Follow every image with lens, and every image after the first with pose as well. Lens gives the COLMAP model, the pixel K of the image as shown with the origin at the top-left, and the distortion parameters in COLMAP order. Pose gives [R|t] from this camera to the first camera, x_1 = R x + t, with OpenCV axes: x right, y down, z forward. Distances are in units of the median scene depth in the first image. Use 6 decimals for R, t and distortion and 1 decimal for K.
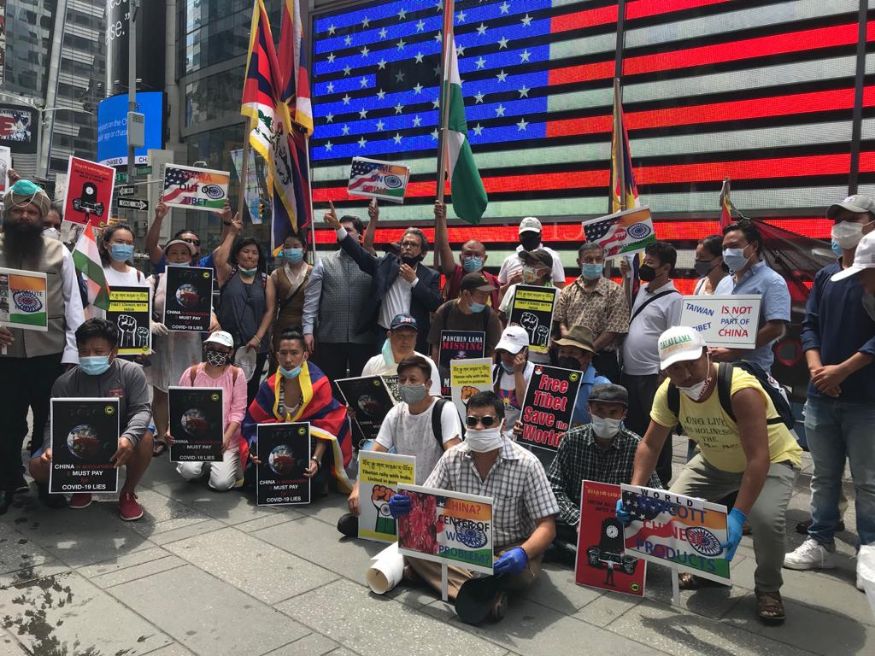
lens RADIAL K [[705.2, 0, 436.4], [0, 705.2, 333.7], [0, 0, 1]] dist [-0.000014, -0.010040]
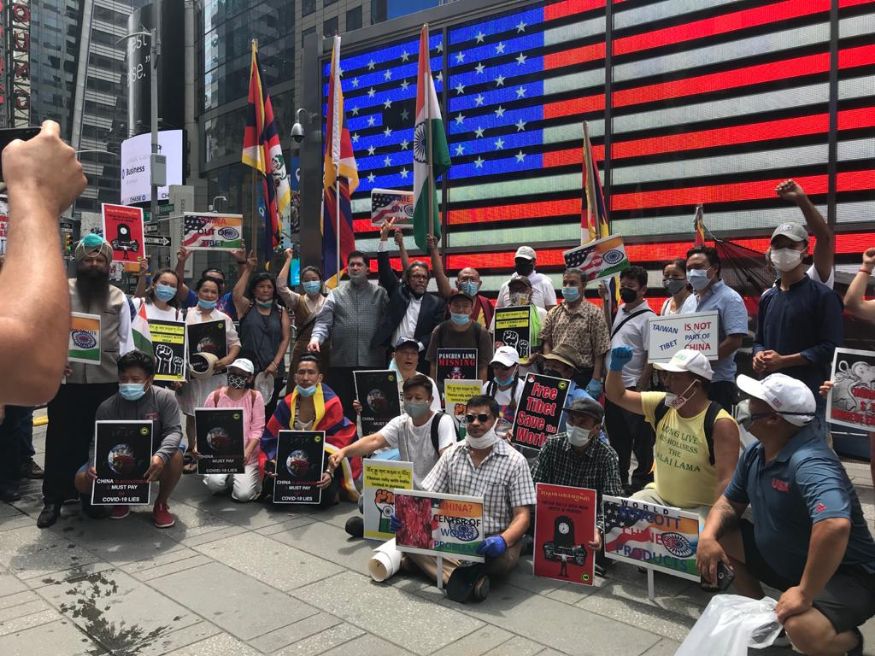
lens RADIAL K [[697.8, 0, 437.5], [0, 697.8, 328.0], [0, 0, 1]] dist [0.006569, 0.008047]
pose [[0.999260, -0.029853, -0.024271, 0.038528], [0.028855, 0.998763, -0.040485, 0.002225], [0.025449, 0.039755, 0.998885, -0.112283]]
